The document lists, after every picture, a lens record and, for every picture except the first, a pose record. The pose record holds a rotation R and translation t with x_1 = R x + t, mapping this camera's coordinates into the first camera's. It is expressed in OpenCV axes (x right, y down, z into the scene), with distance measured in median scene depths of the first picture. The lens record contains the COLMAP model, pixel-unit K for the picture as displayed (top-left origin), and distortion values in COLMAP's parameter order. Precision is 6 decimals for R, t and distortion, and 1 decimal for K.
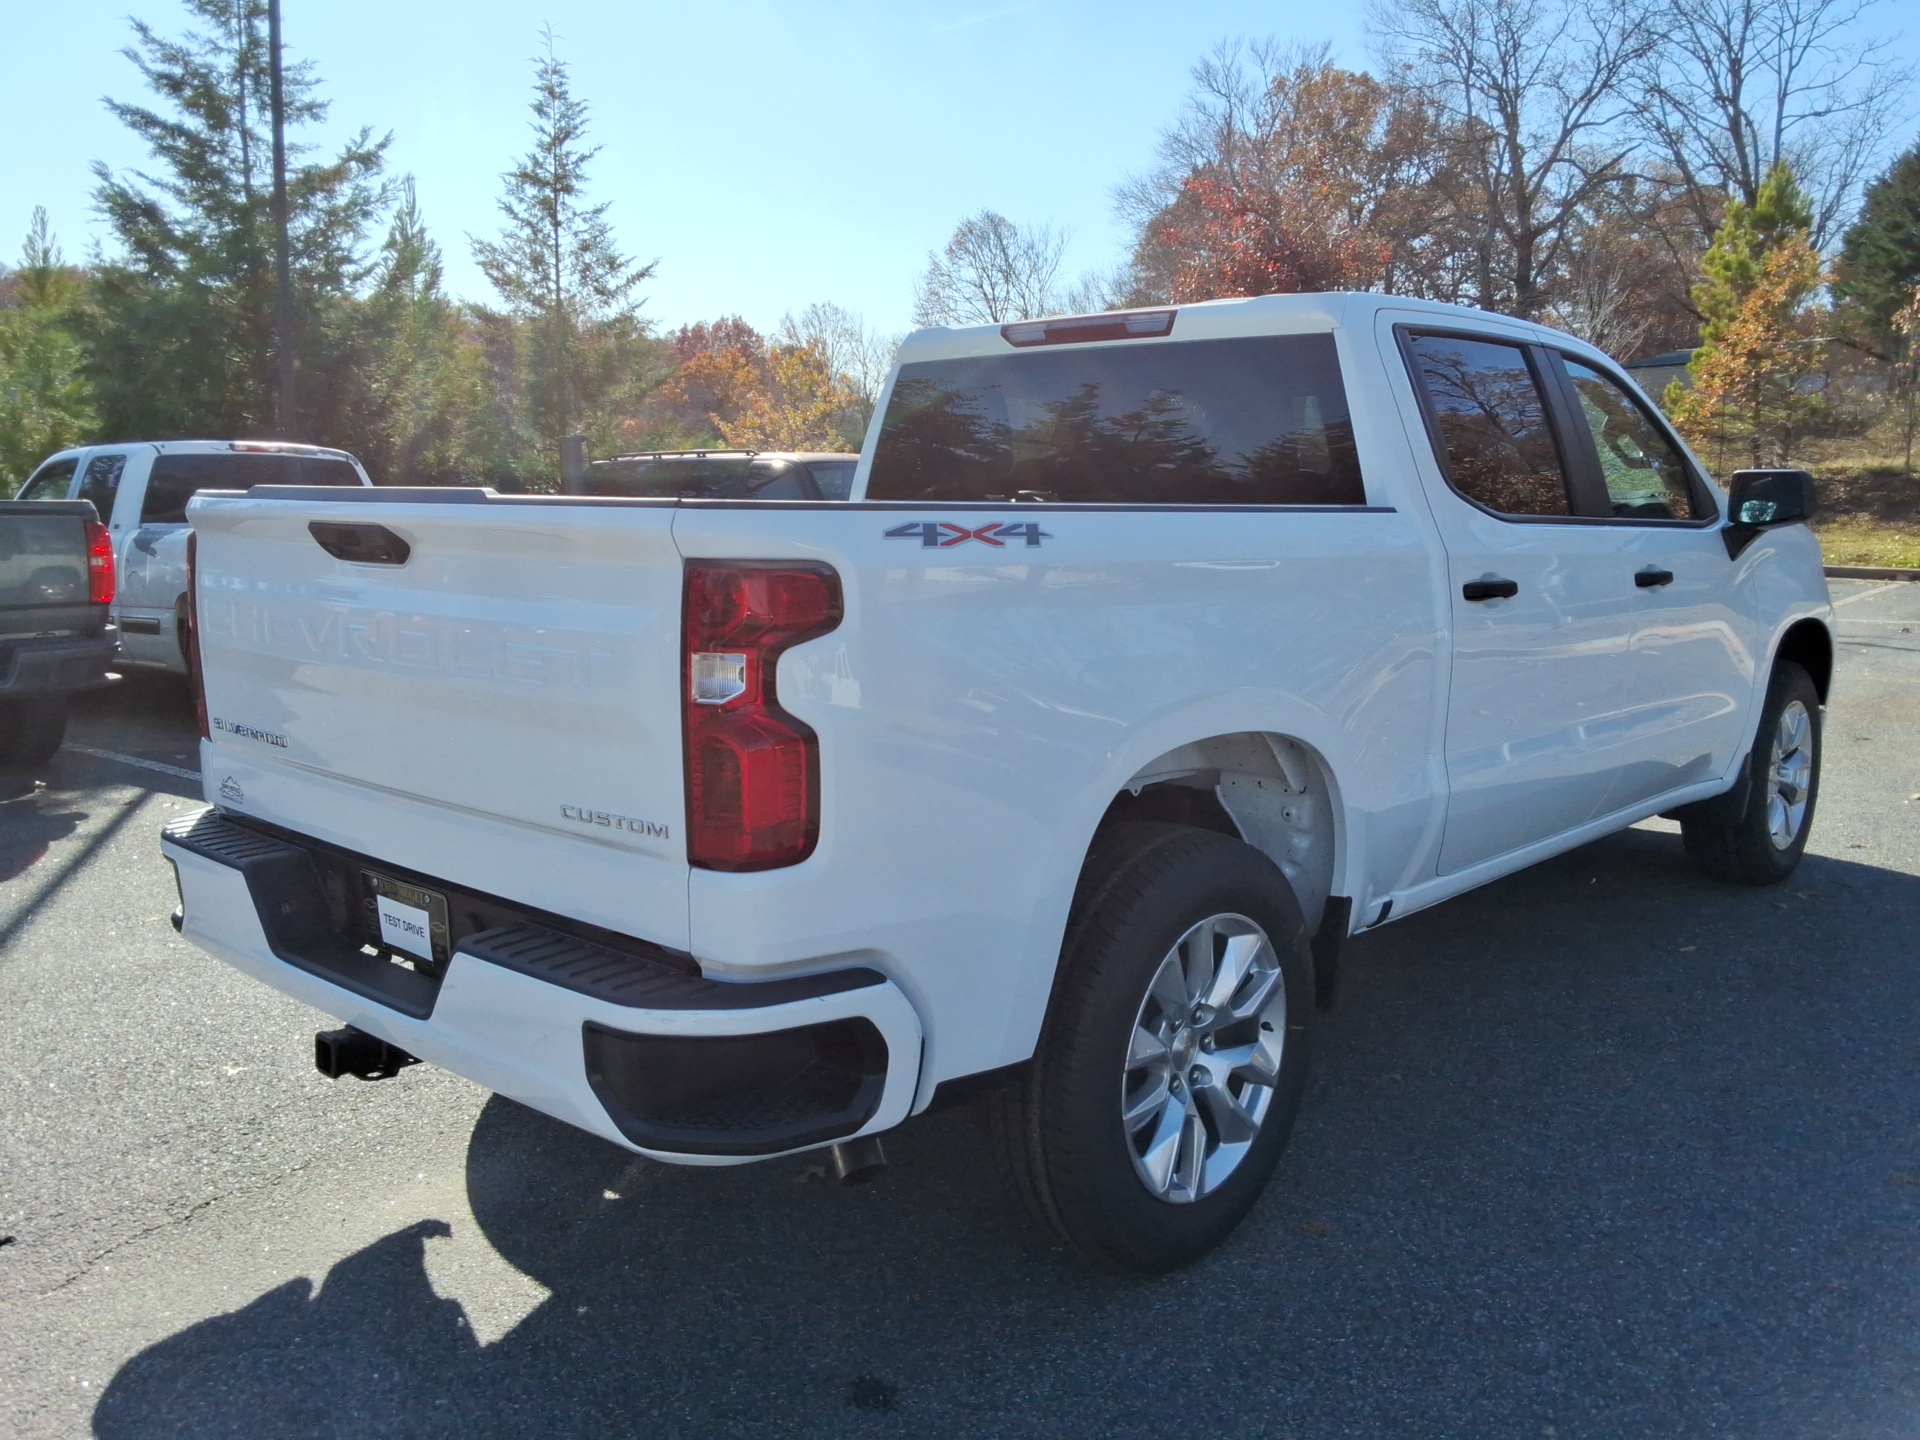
lens RADIAL K [[1556.6, 0, 974.9], [0, 1556.6, 712.9], [0, 0, 1]] dist [0.127837, -0.205142]
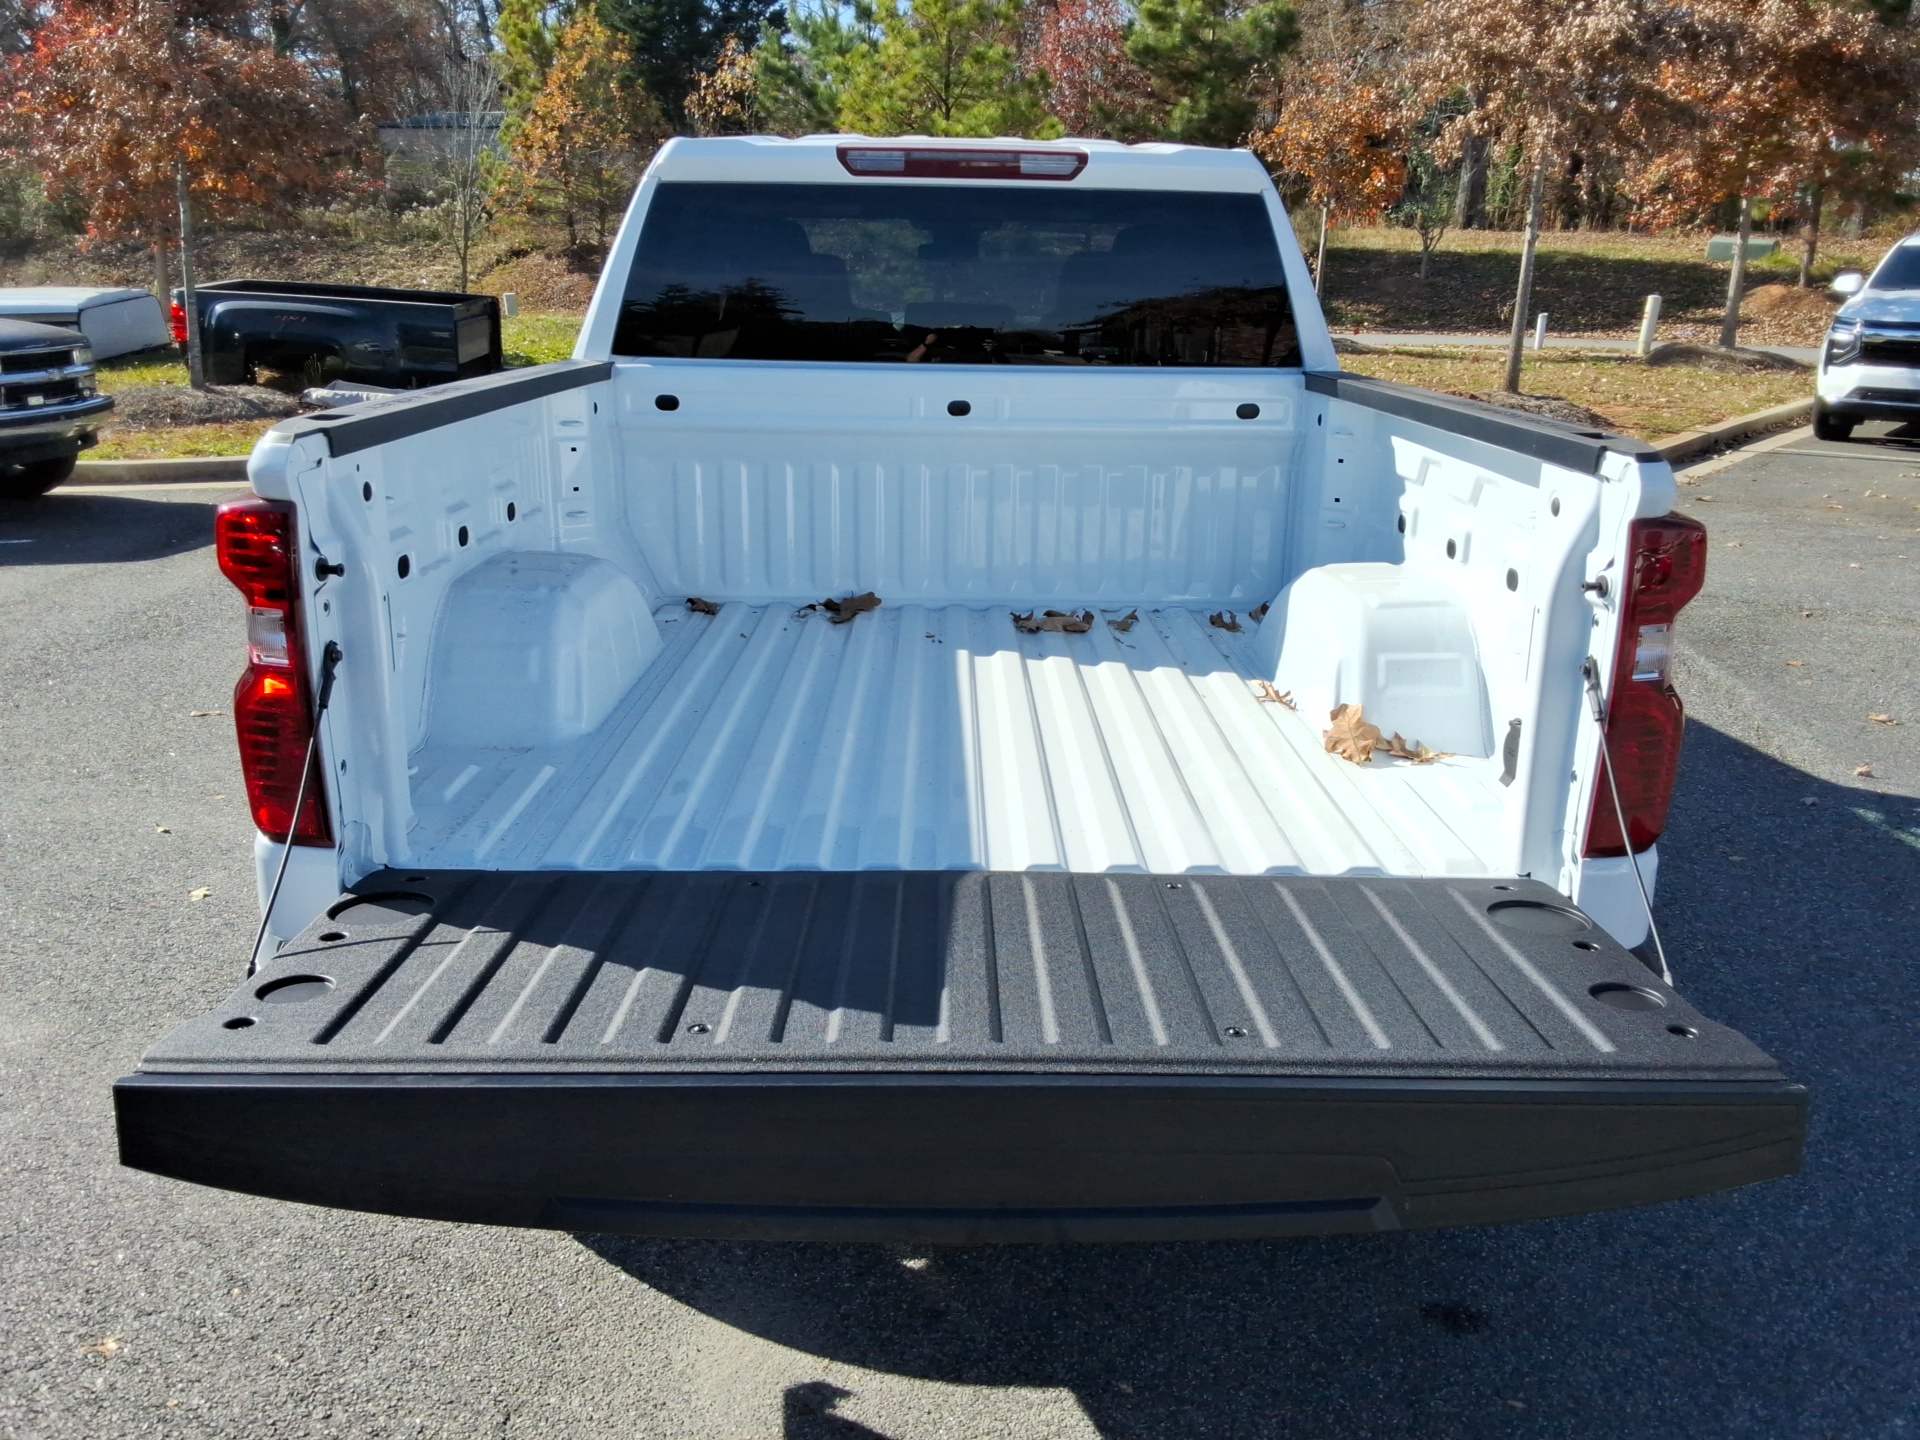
lens RADIAL K [[1552.8, 0, 974.7], [0, 1552.8, 710.5], [0, 0, 1]] dist [0.089794, -0.133480]
pose [[0.724155, -0.183420, 0.664799, -0.285140], [0.085369, 0.980410, 0.177508, -0.048972], [-0.684334, -0.071790, 0.725626, 0.165404]]
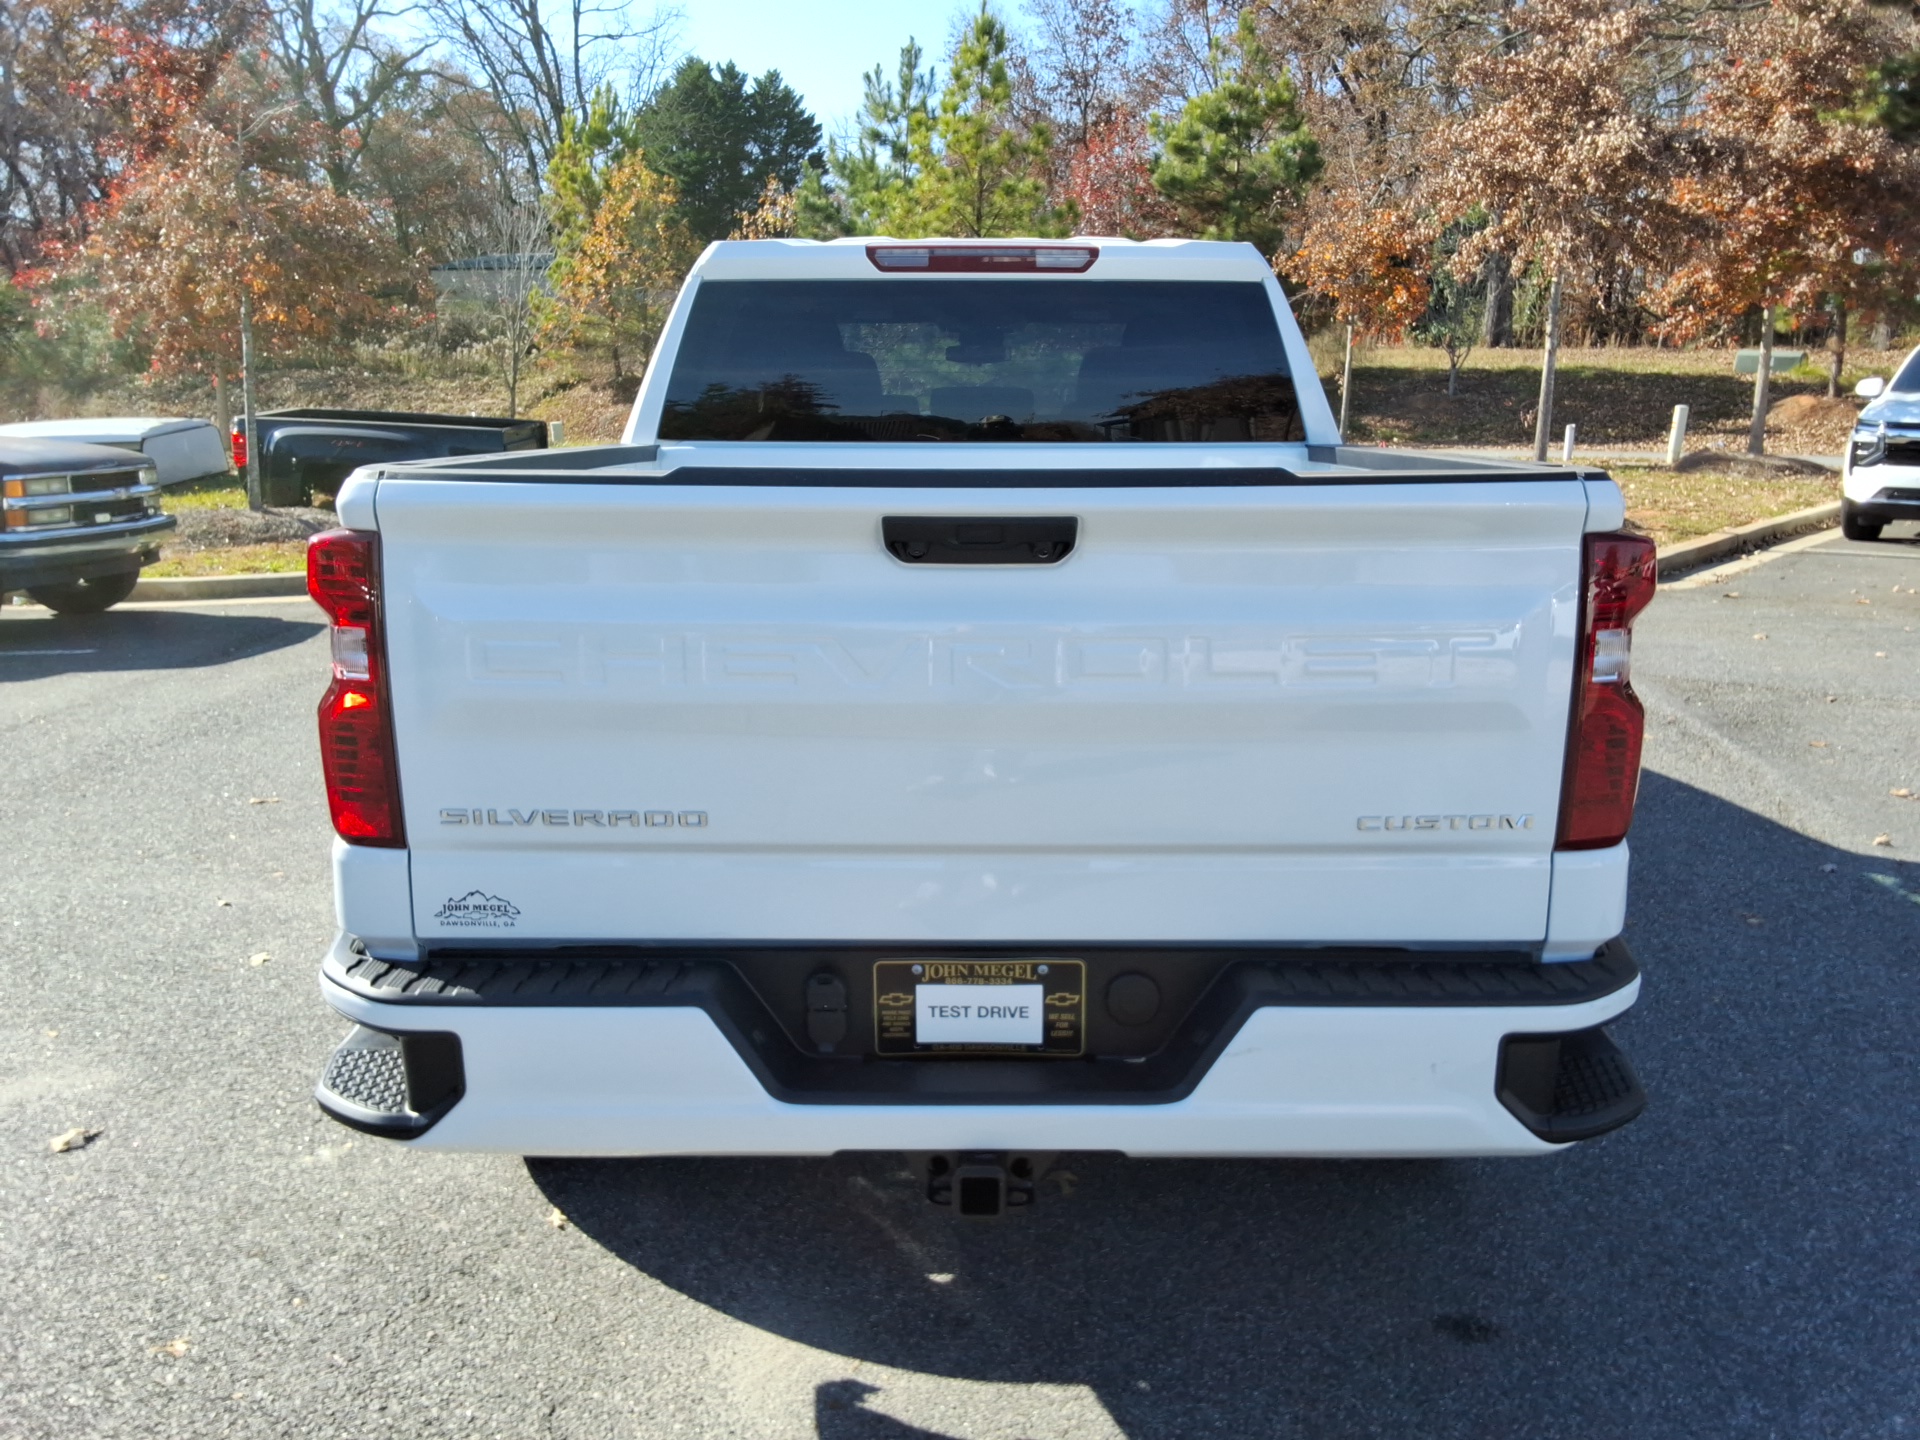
lens RADIAL K [[1556.6, 0, 974.9], [0, 1556.6, 712.9], [0, 0, 1]] dist [0.127837, -0.205142]
pose [[0.739107, -0.138693, 0.659155, -0.301749], [0.097301, 0.990292, 0.099265, -0.033131], [-0.666524, -0.009231, 0.745427, 0.143523]]
